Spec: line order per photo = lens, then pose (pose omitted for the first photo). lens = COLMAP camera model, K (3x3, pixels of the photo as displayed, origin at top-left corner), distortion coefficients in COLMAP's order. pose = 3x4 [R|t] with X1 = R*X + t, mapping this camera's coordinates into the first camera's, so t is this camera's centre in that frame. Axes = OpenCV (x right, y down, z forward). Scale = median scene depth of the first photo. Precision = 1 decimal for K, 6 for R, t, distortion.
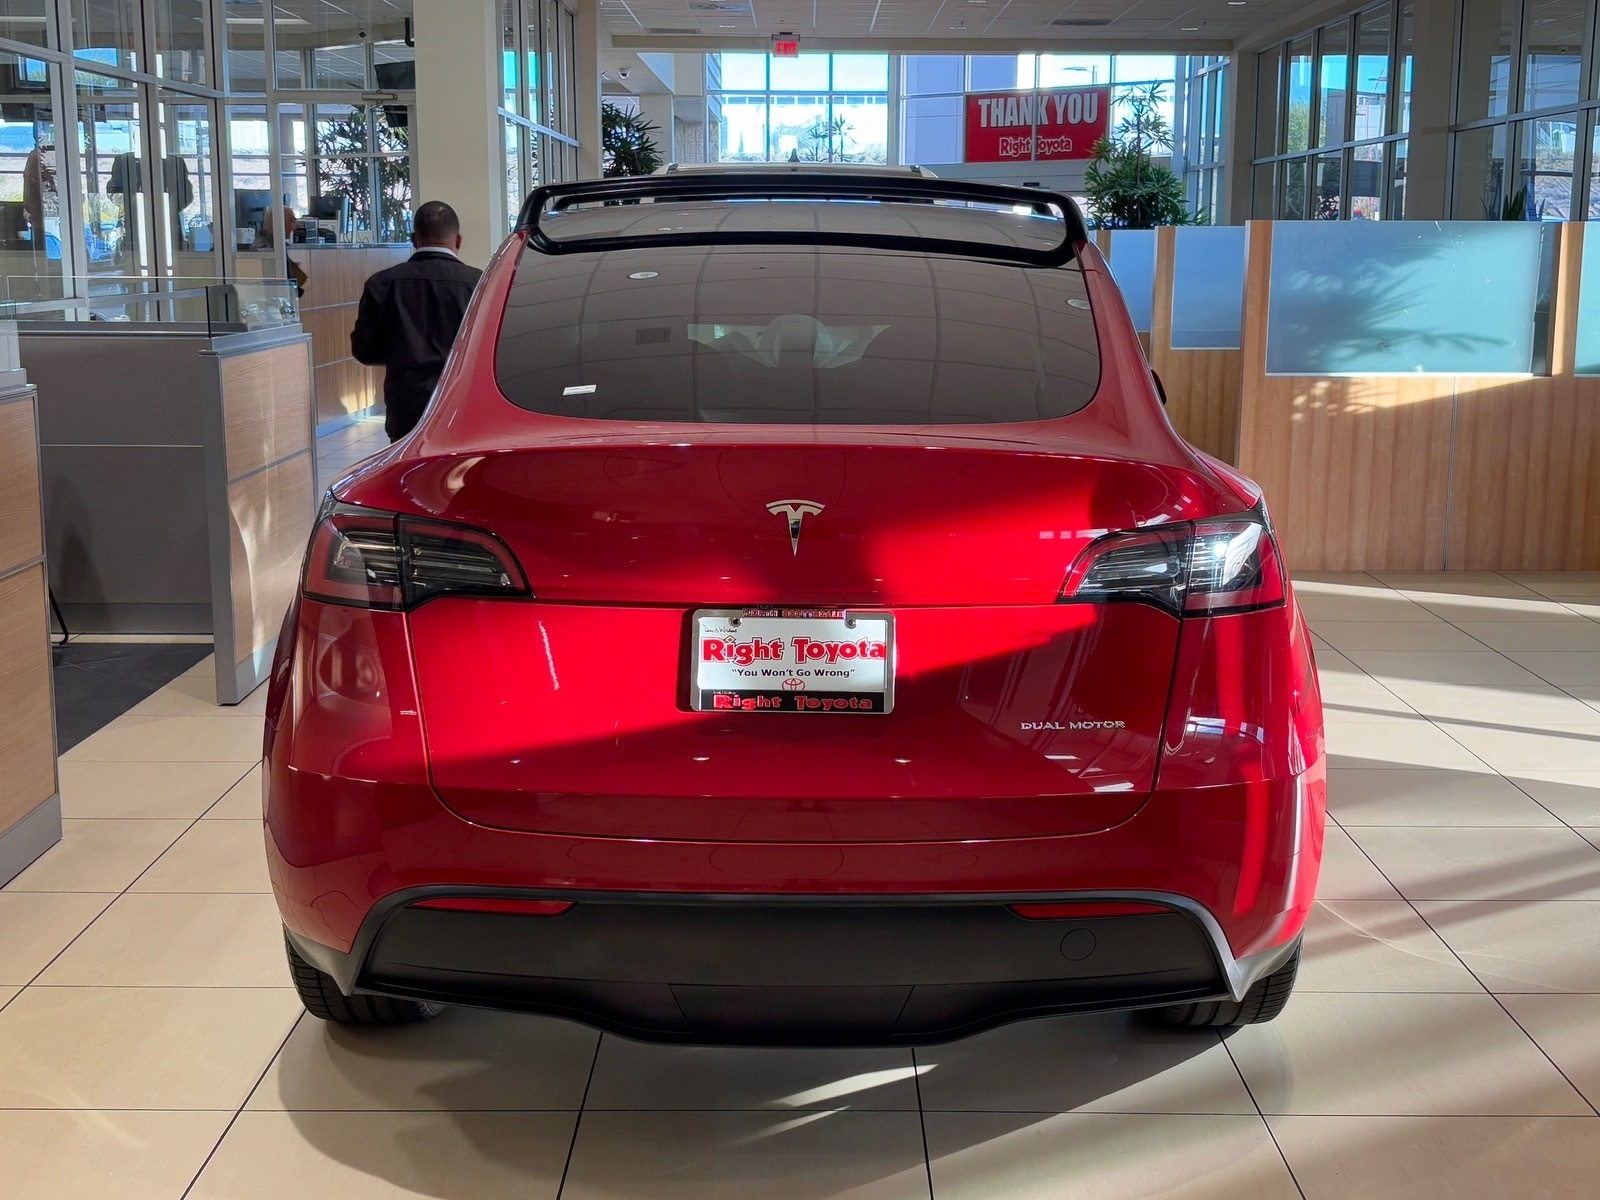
lens RADIAL K [[2056.2, 0, 796.7], [0, 2056.2, 598.6], [0, 0, 1]] dist [0.044755, 0.000000]
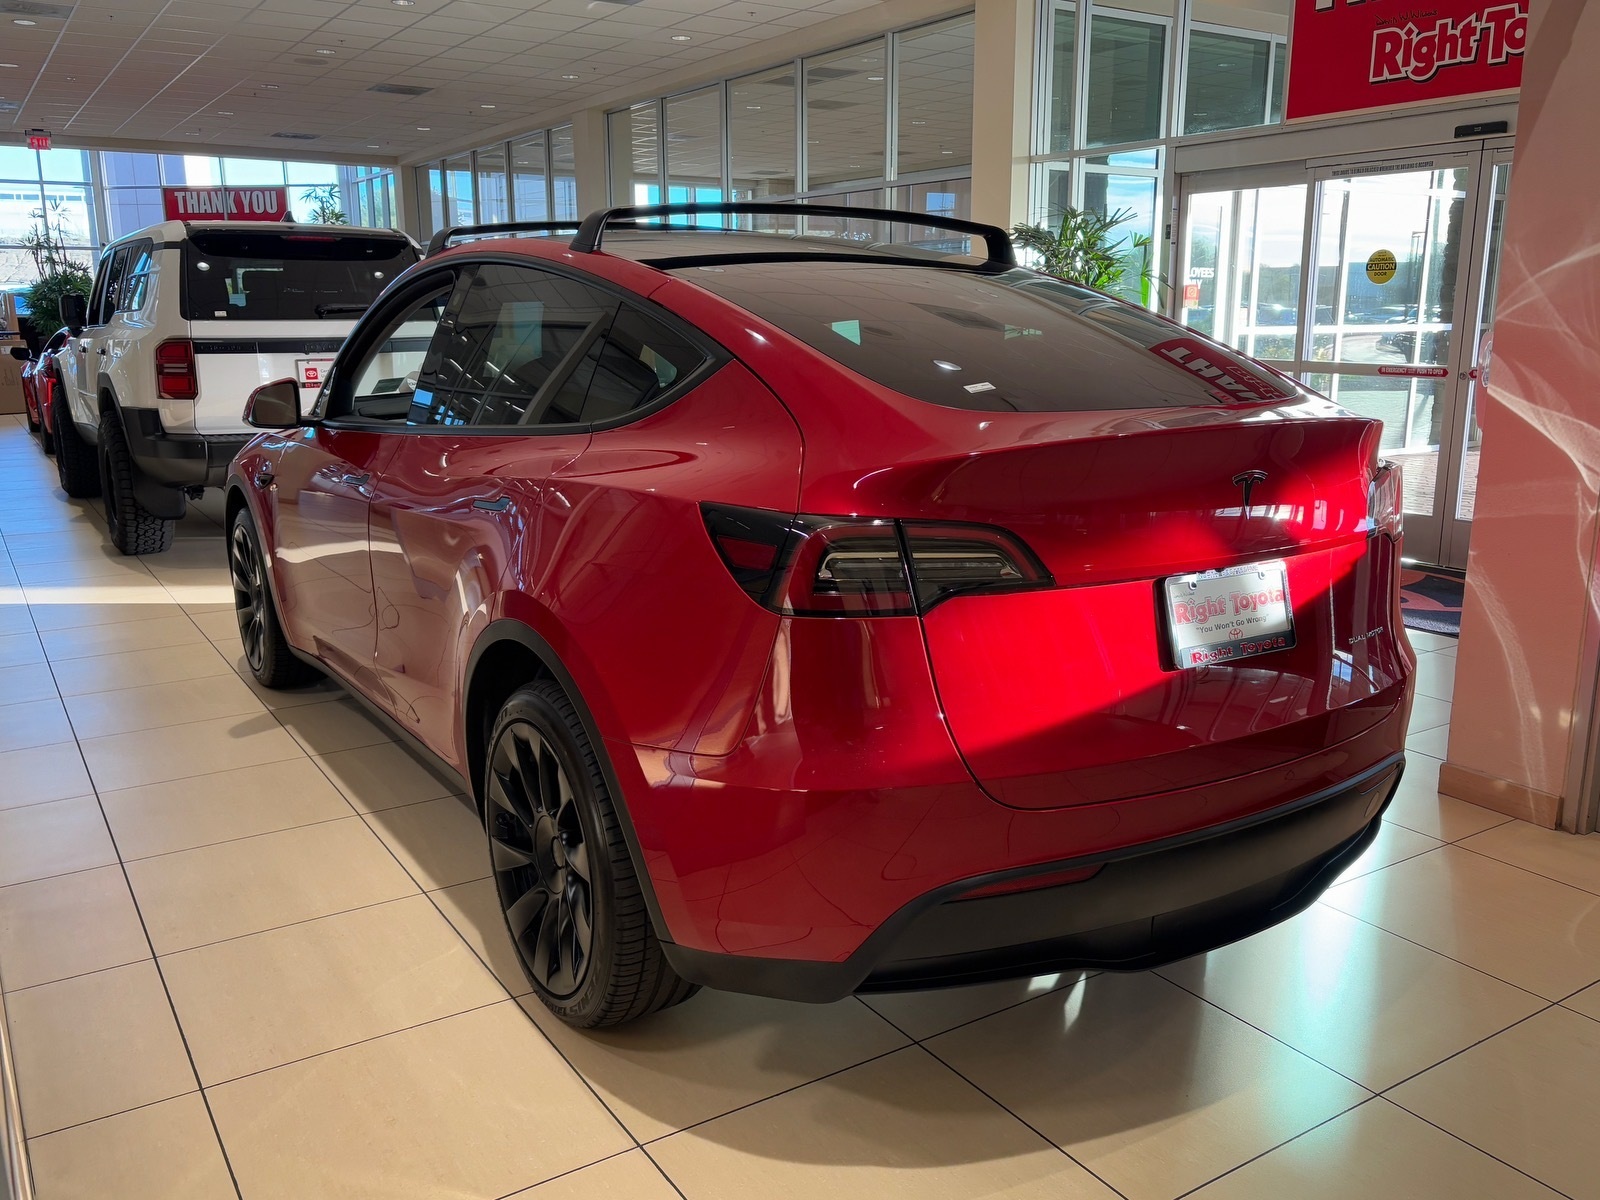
lens RADIAL K [[1315.8, 0, 810.9], [0, 1315.8, 599.5], [0, 0, 1]] dist [0.016154, 0.008677]
pose [[0.830763, -0.123676, 0.542713, -0.595165], [0.097690, 0.992266, 0.076583, -0.056966], [-0.547987, -0.010605, 0.836420, 0.512849]]
